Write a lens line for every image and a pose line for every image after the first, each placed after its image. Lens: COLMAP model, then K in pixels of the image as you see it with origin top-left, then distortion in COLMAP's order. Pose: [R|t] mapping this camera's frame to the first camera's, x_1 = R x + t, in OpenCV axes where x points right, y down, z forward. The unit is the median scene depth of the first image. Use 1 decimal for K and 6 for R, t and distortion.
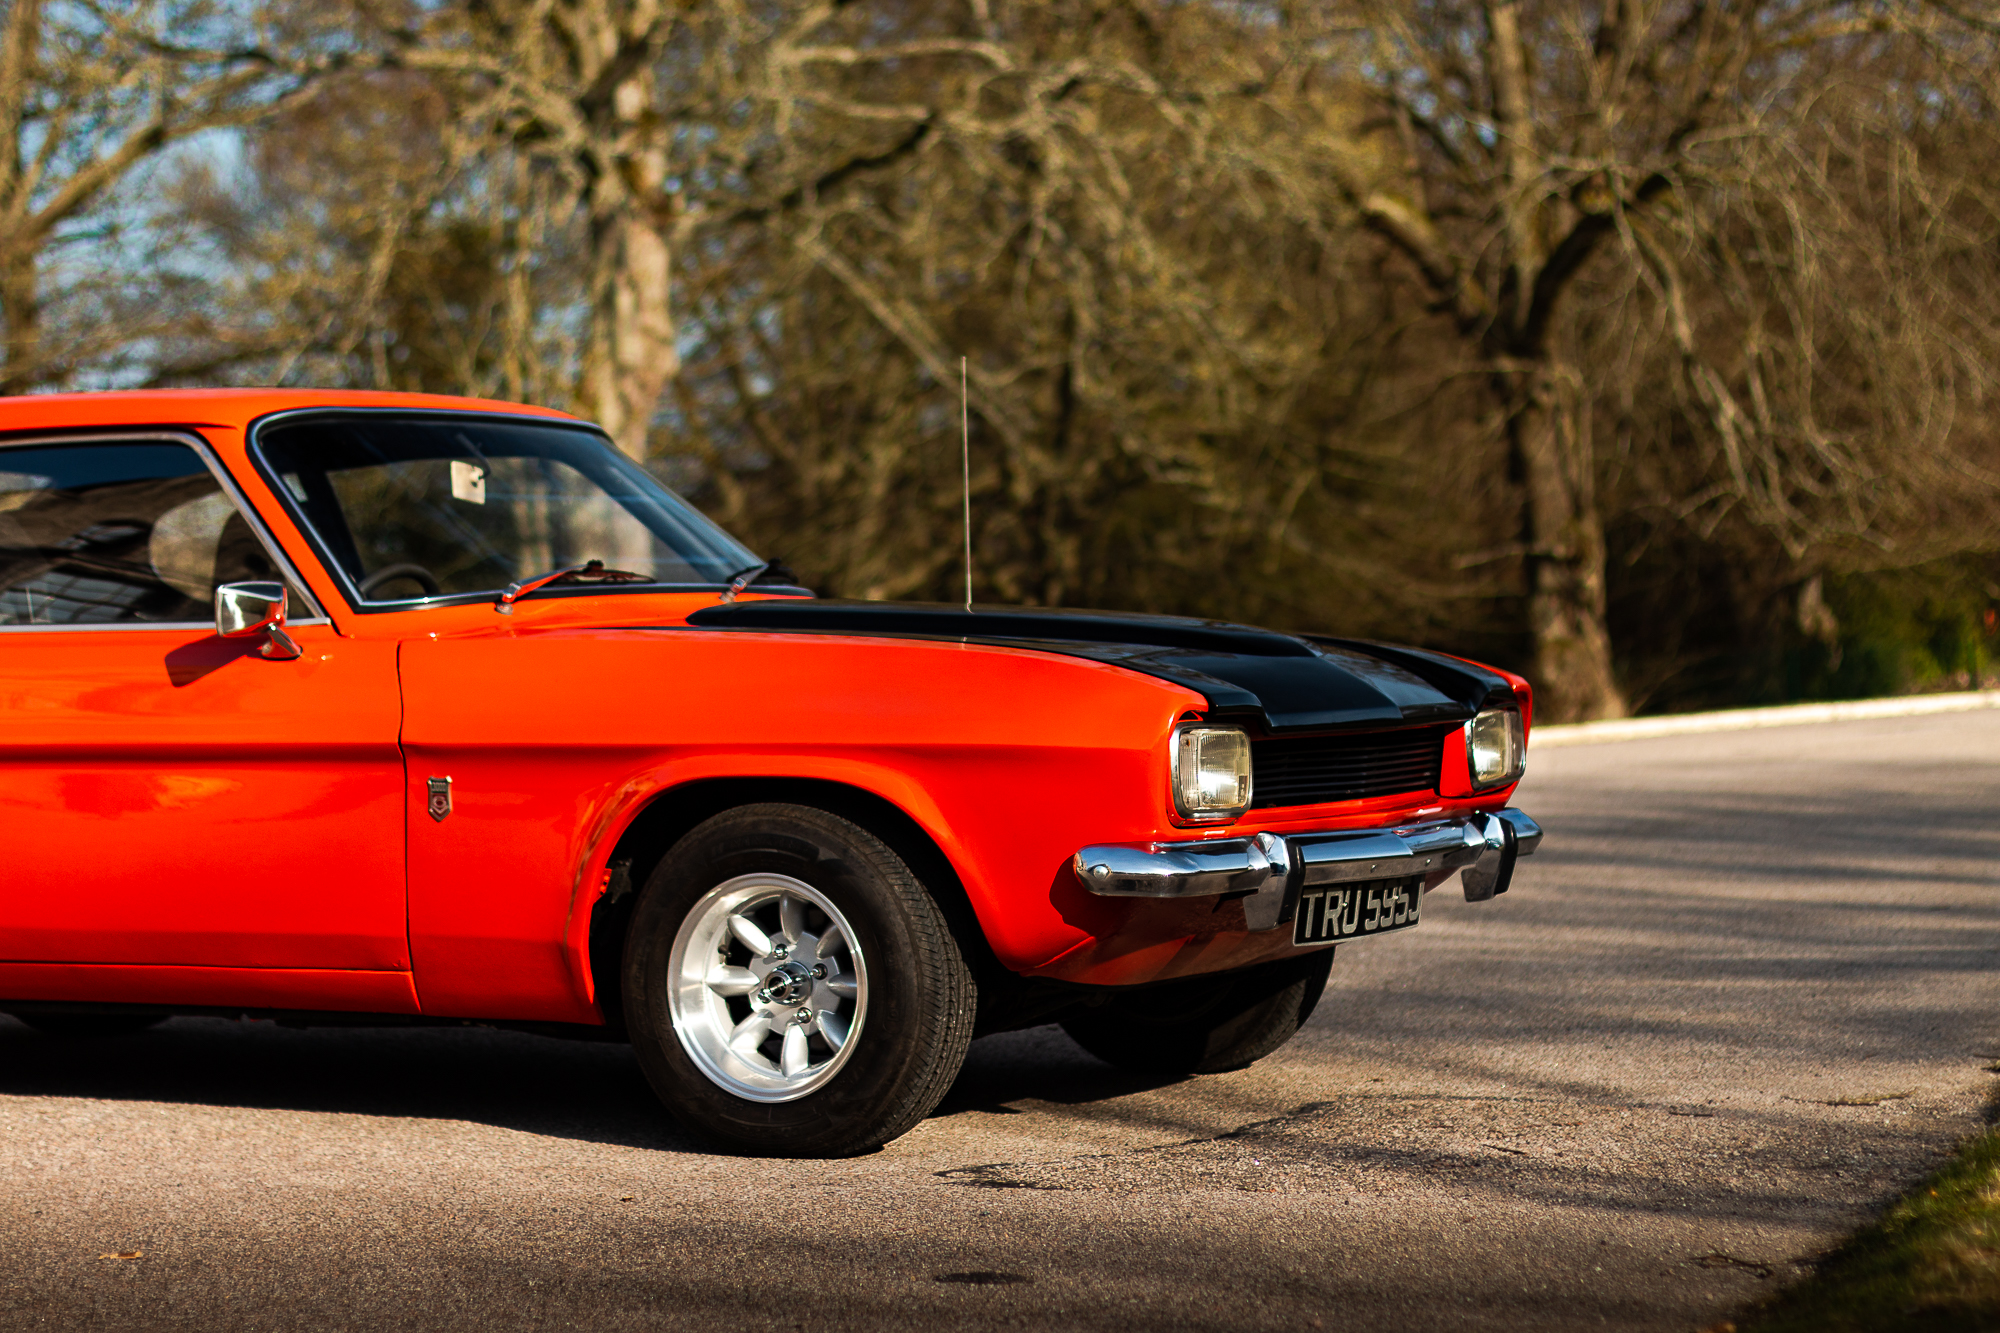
lens RADIAL K [[4566.4, 0, 1000.0], [0, 4566.4, 666.5], [0, 0, 1]] dist [0.014095, 0.200871]
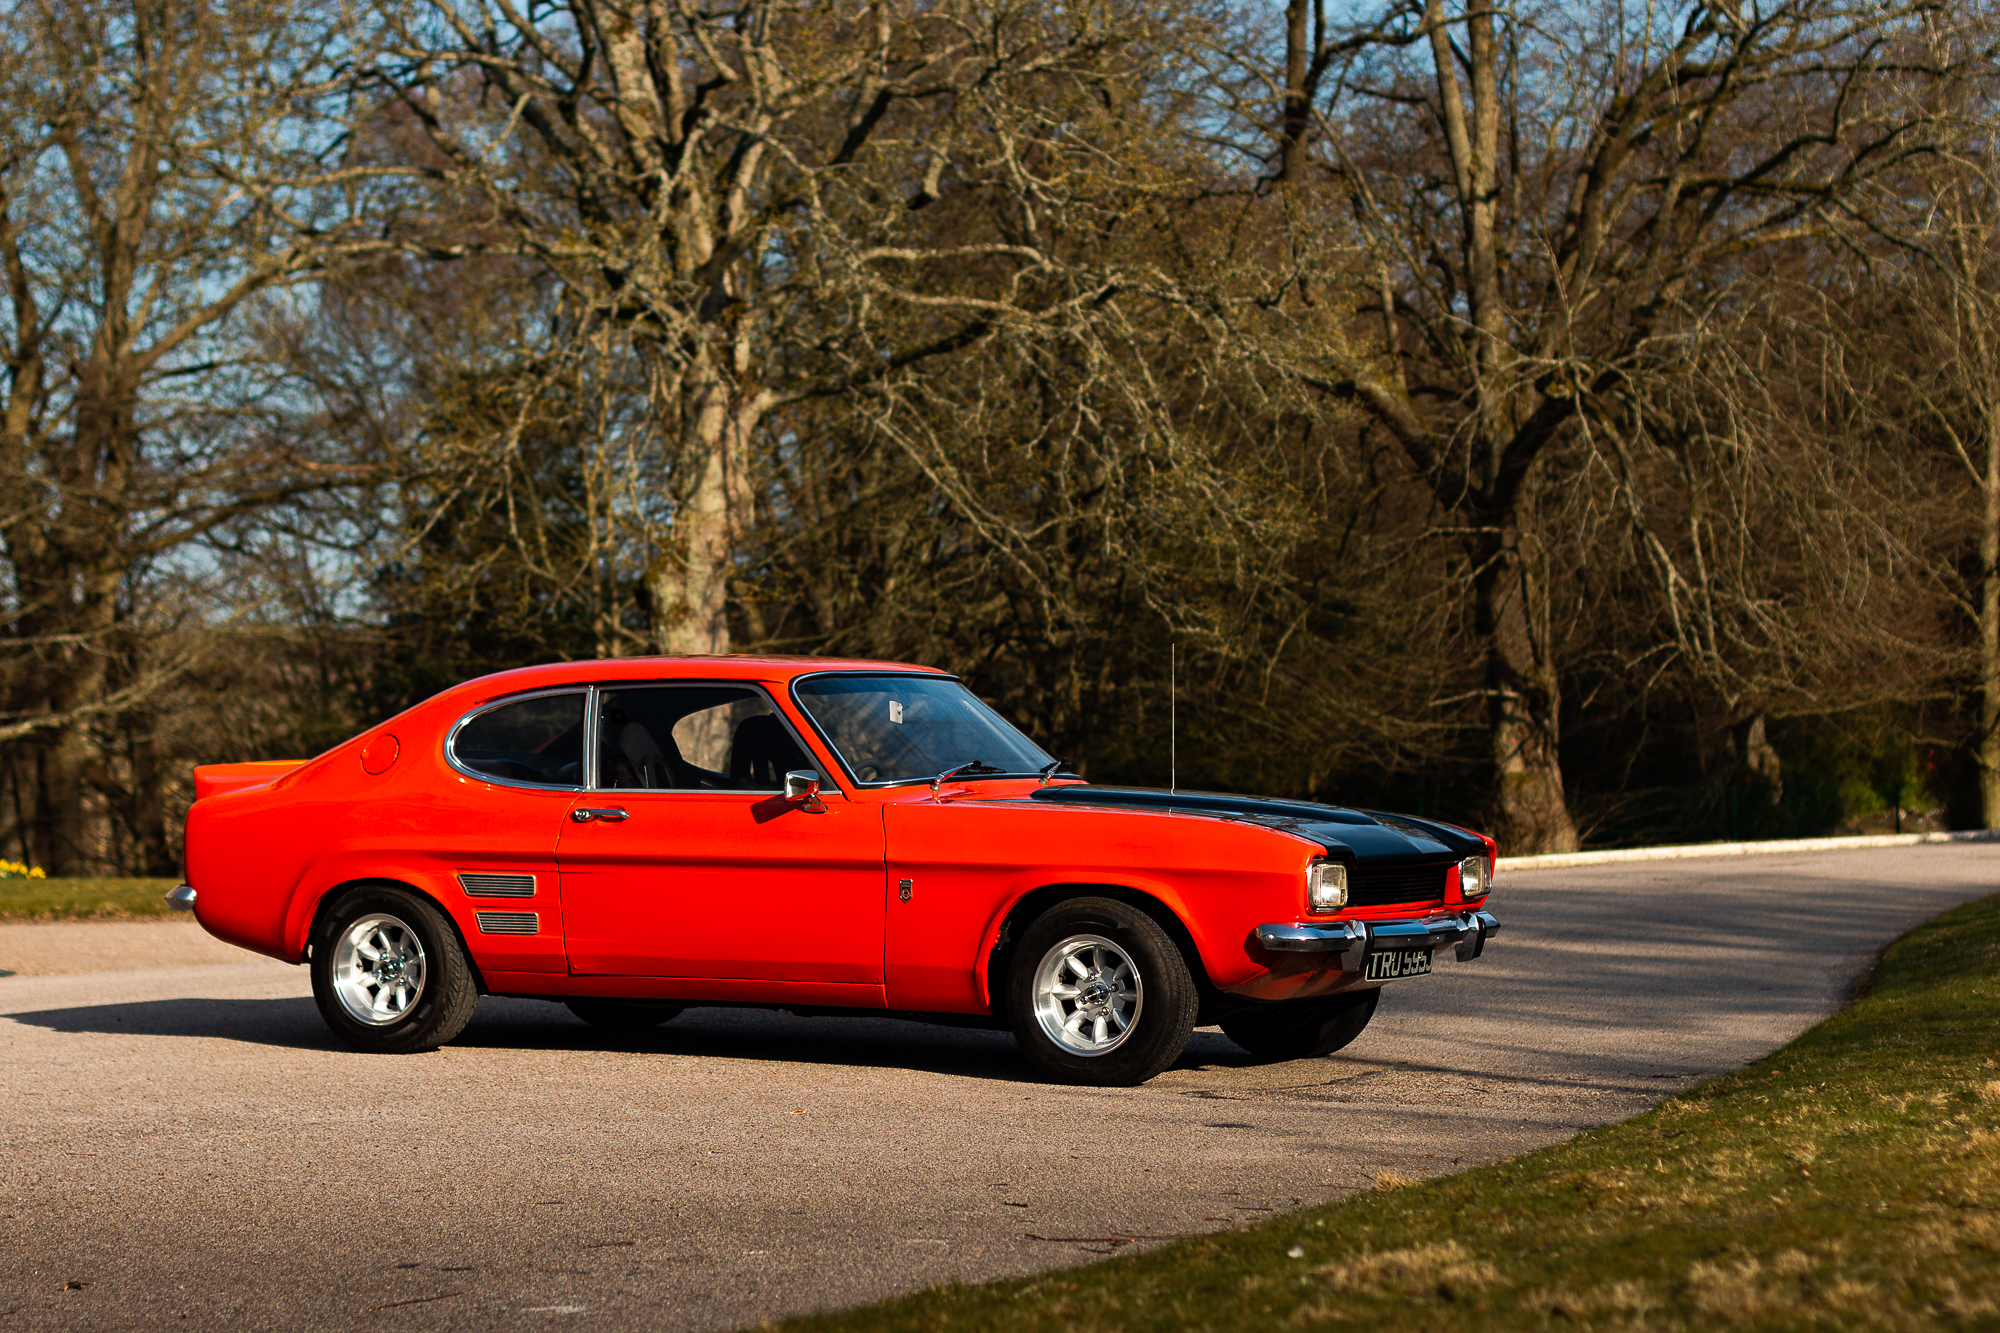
lens RADIAL K [[4566.4, 0, 1000.0], [0, 4566.4, 666.5], [0, 0, 1]] dist [0.014095, 0.200871]
pose [[0.999663, 0.024757, 0.007782, -0.098436], [-0.024565, 0.999413, -0.023879, -0.018192], [-0.008369, 0.023680, 0.999685, -0.830518]]
